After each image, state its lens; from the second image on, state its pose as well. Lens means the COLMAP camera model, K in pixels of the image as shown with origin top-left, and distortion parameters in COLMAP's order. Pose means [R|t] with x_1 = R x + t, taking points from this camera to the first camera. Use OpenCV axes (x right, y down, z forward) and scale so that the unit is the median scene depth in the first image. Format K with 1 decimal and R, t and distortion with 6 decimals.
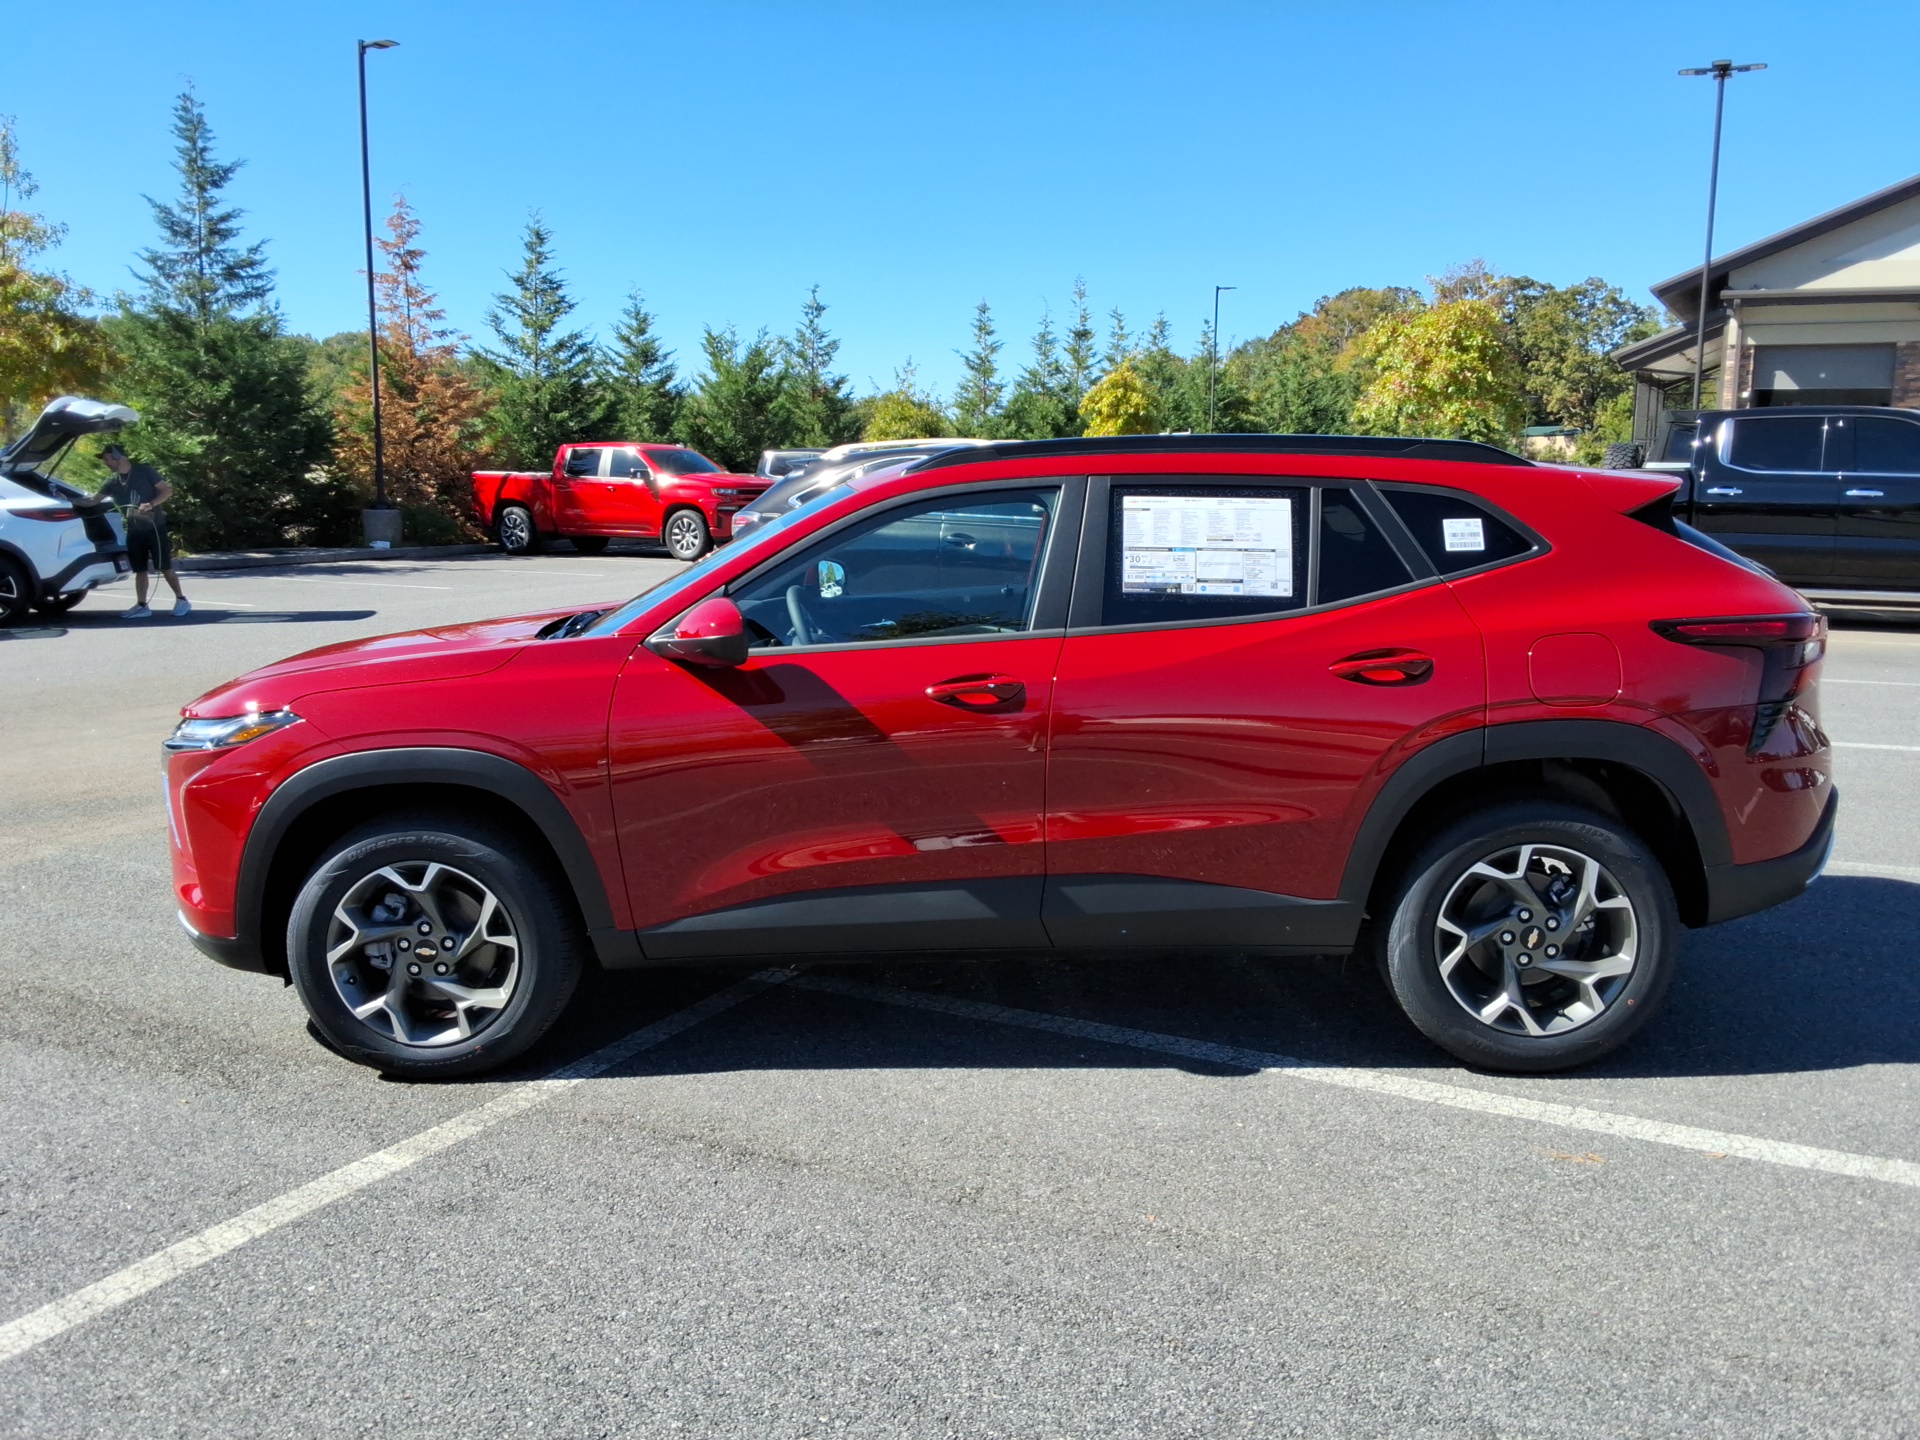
lens RADIAL K [[1545.4, 0, 983.1], [0, 1545.4, 693.2], [0, 0, 1]] dist [0.135144, -0.229968]
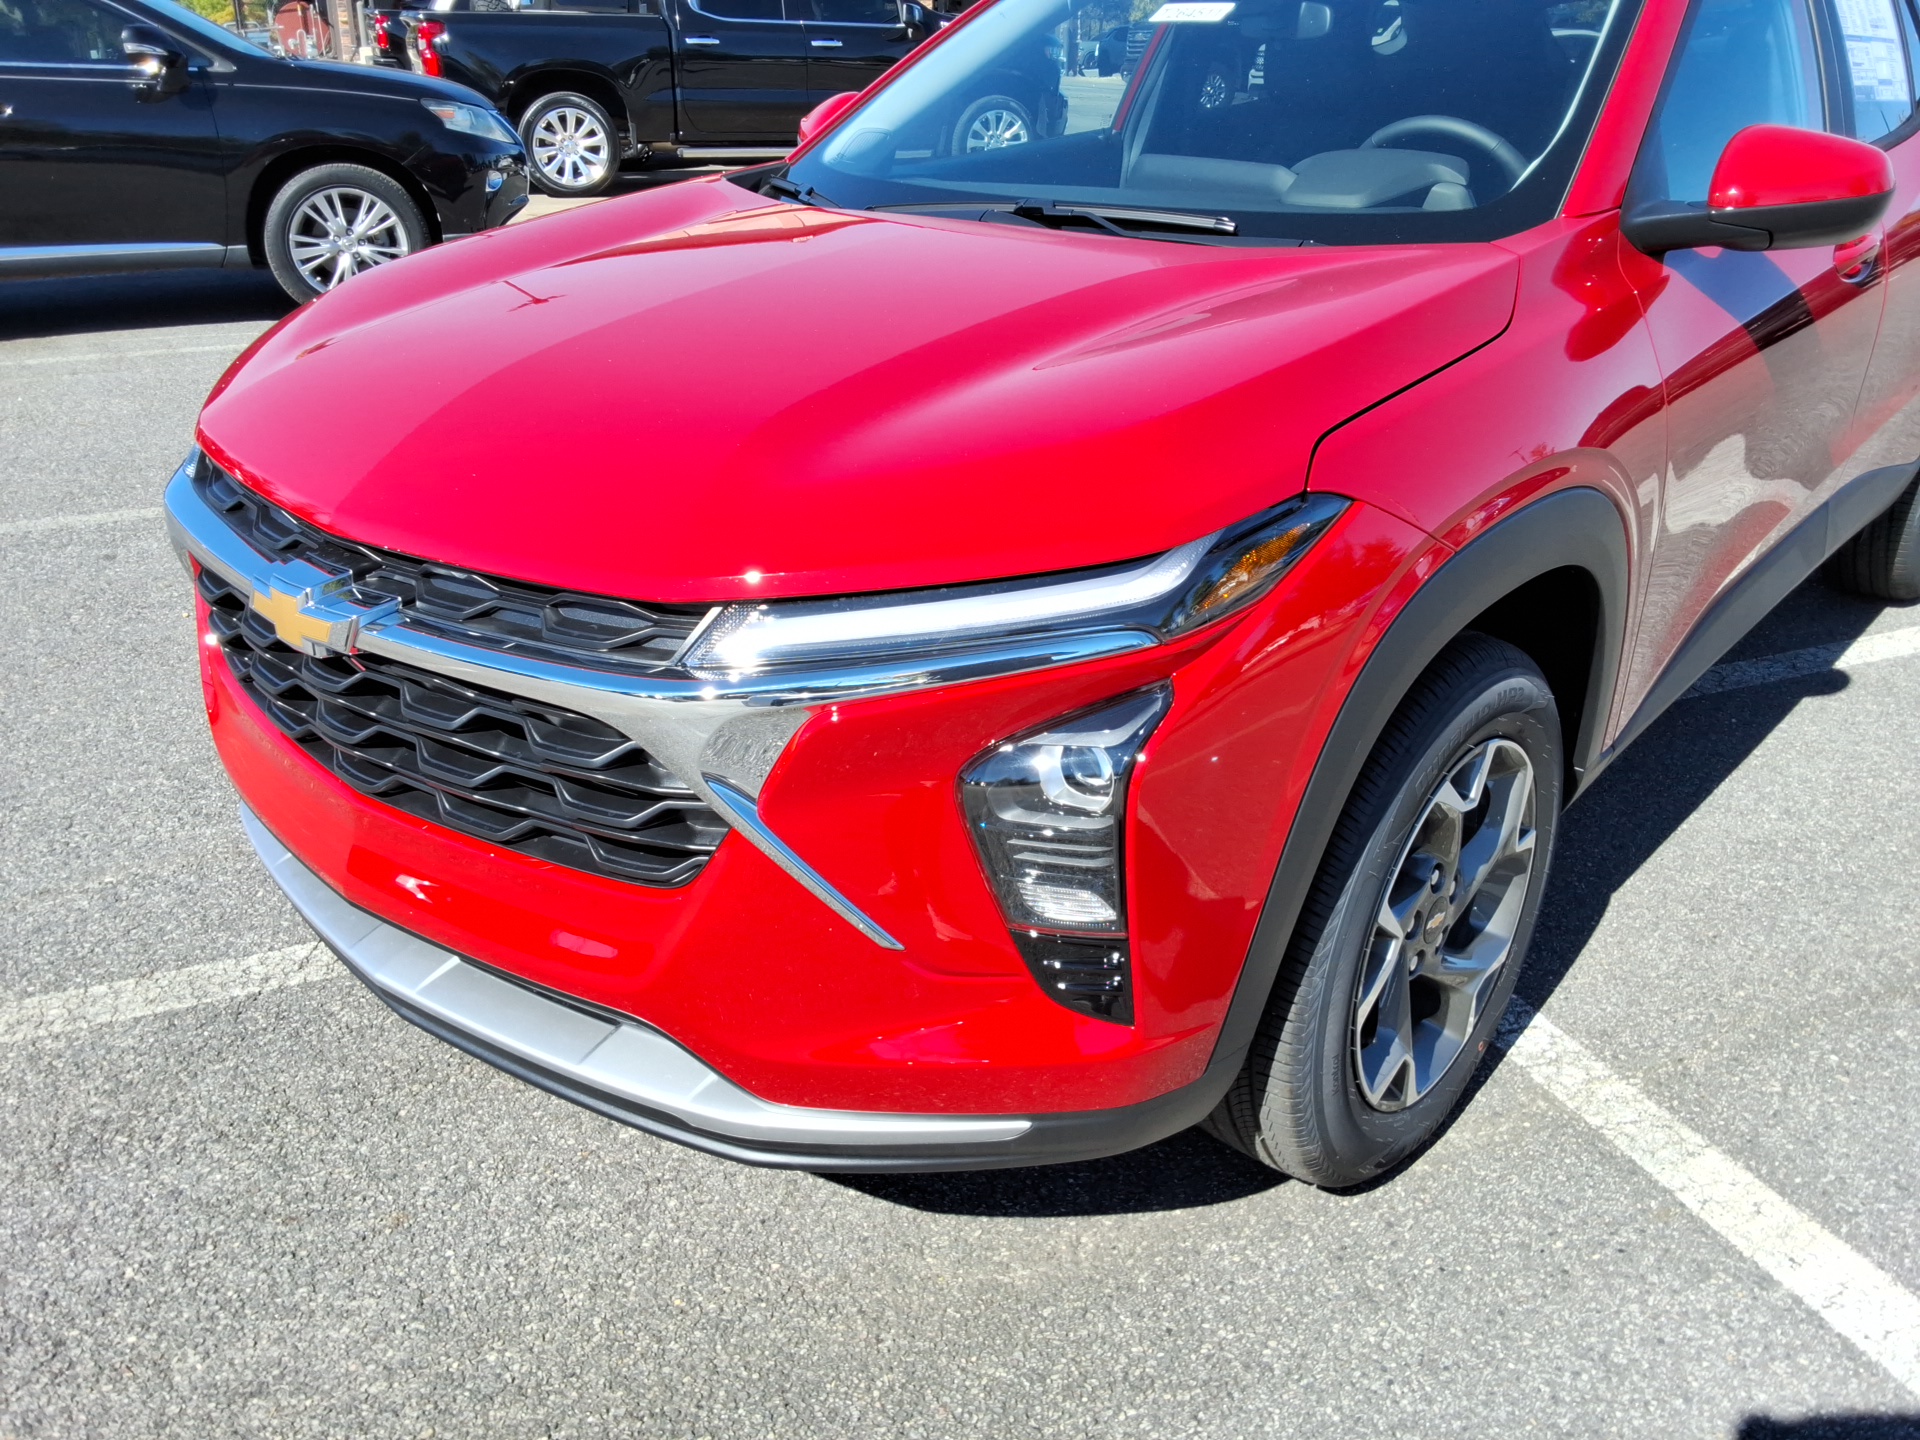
lens RADIAL K [[1555.1, 0, 960.0], [0, 1555.1, 720.0], [0, 0, 1]] dist [0.002989, 0.006012]
pose [[0.638549, -0.309615, 0.704552, -0.143089], [0.107946, 0.942484, 0.316341, -0.012252], [-0.761973, -0.125945, 0.635244, 0.149456]]
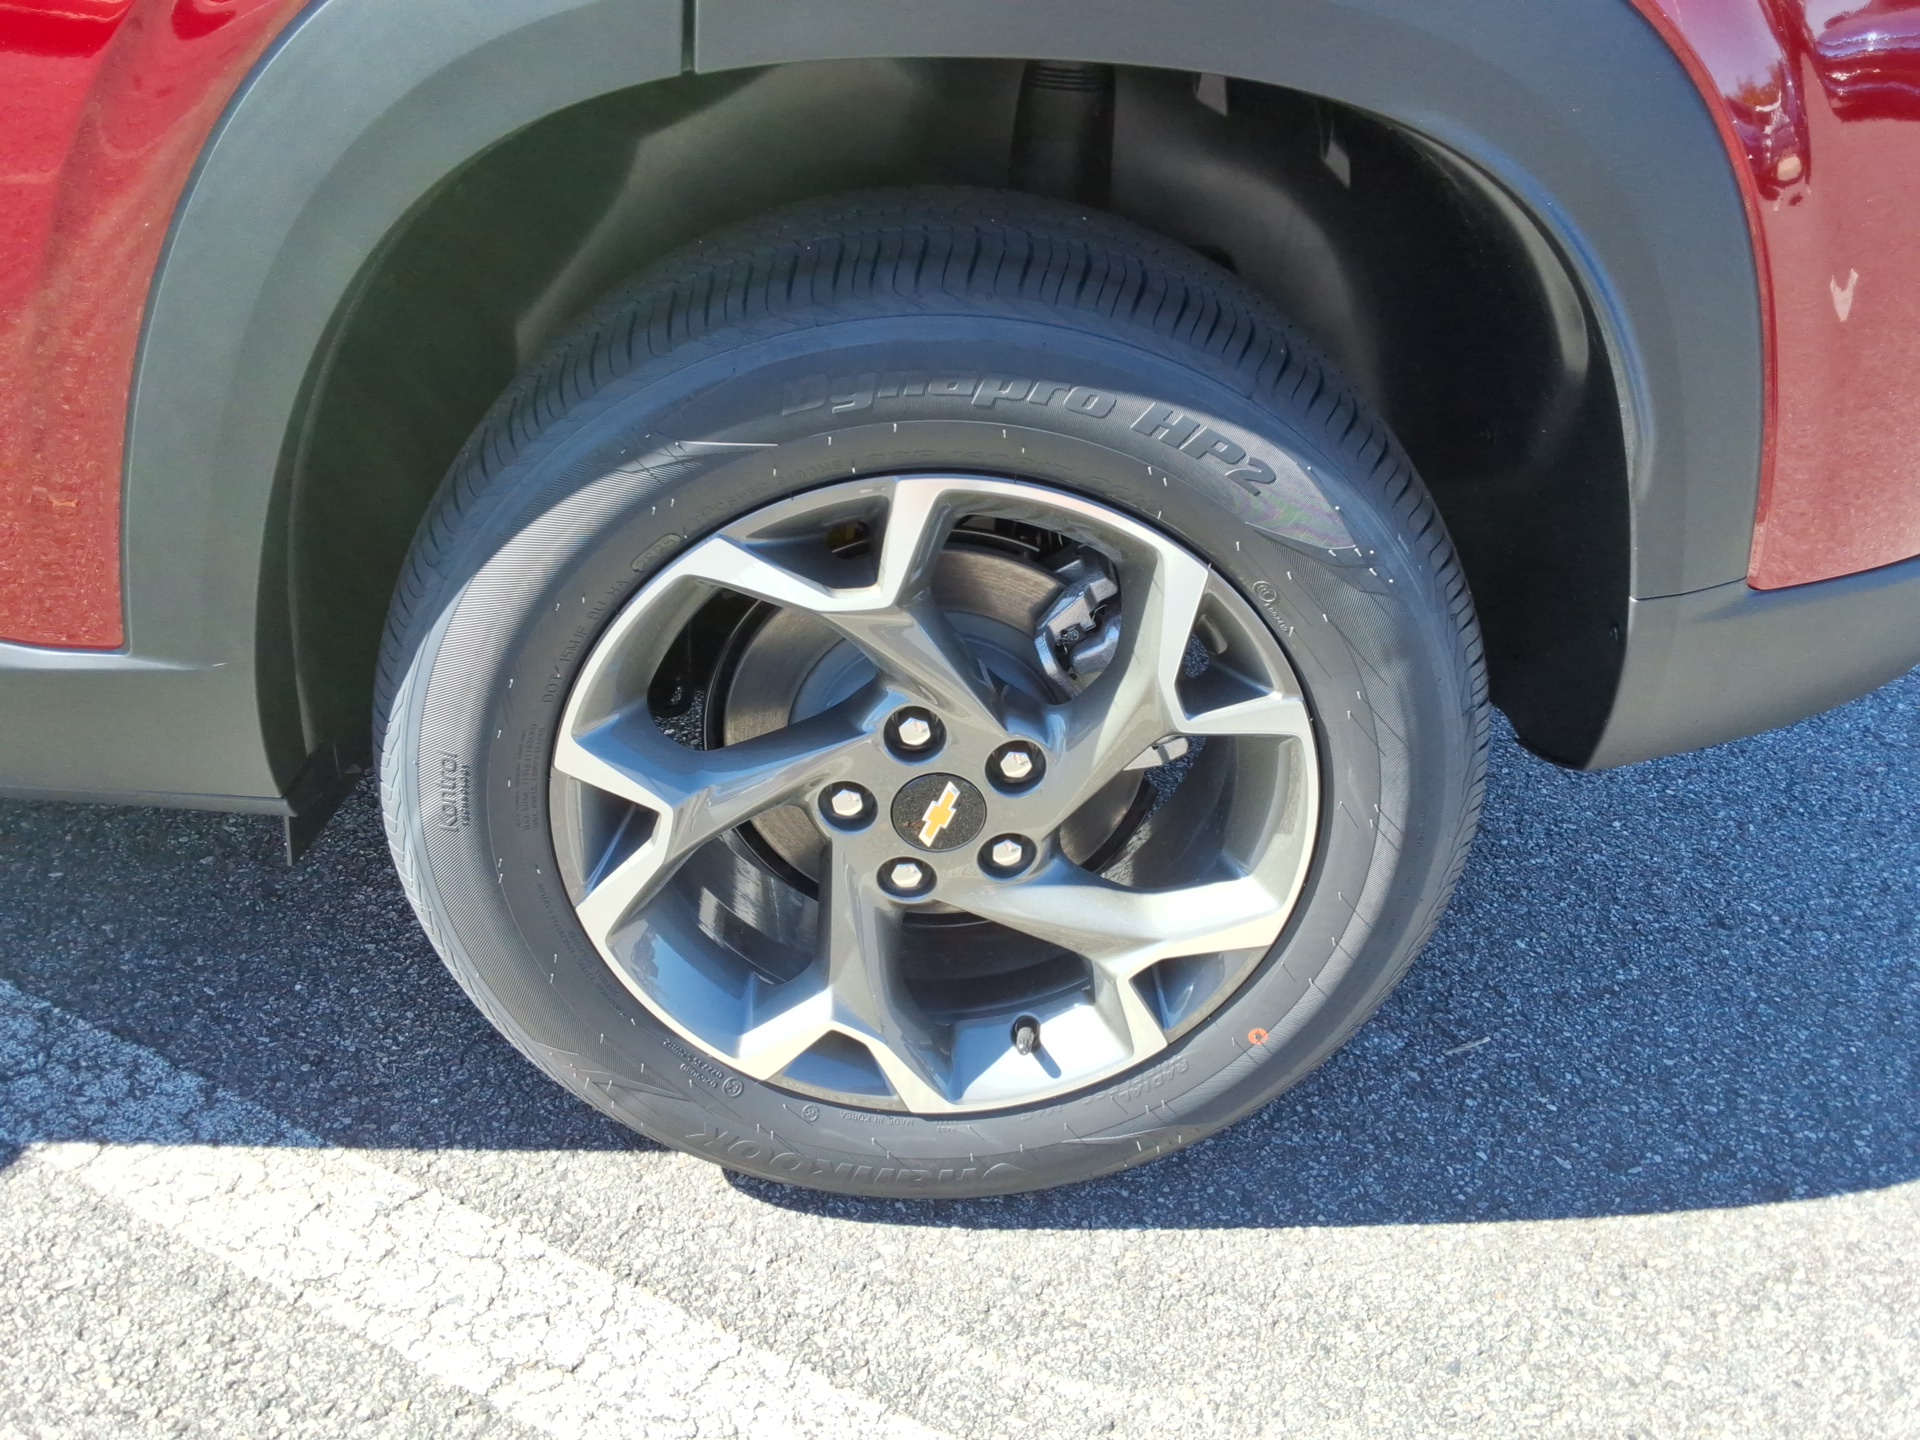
lens RADIAL K [[1545.4, 0, 983.1], [0, 1545.4, 693.2], [0, 0, 1]] dist [0.135144, -0.229968]
pose [[0.993805, 0.038979, 0.104076, 0.059184], [-0.075940, 0.921921, 0.379861, 0.006739], [-0.081143, -0.385411, 0.919170, 0.137541]]
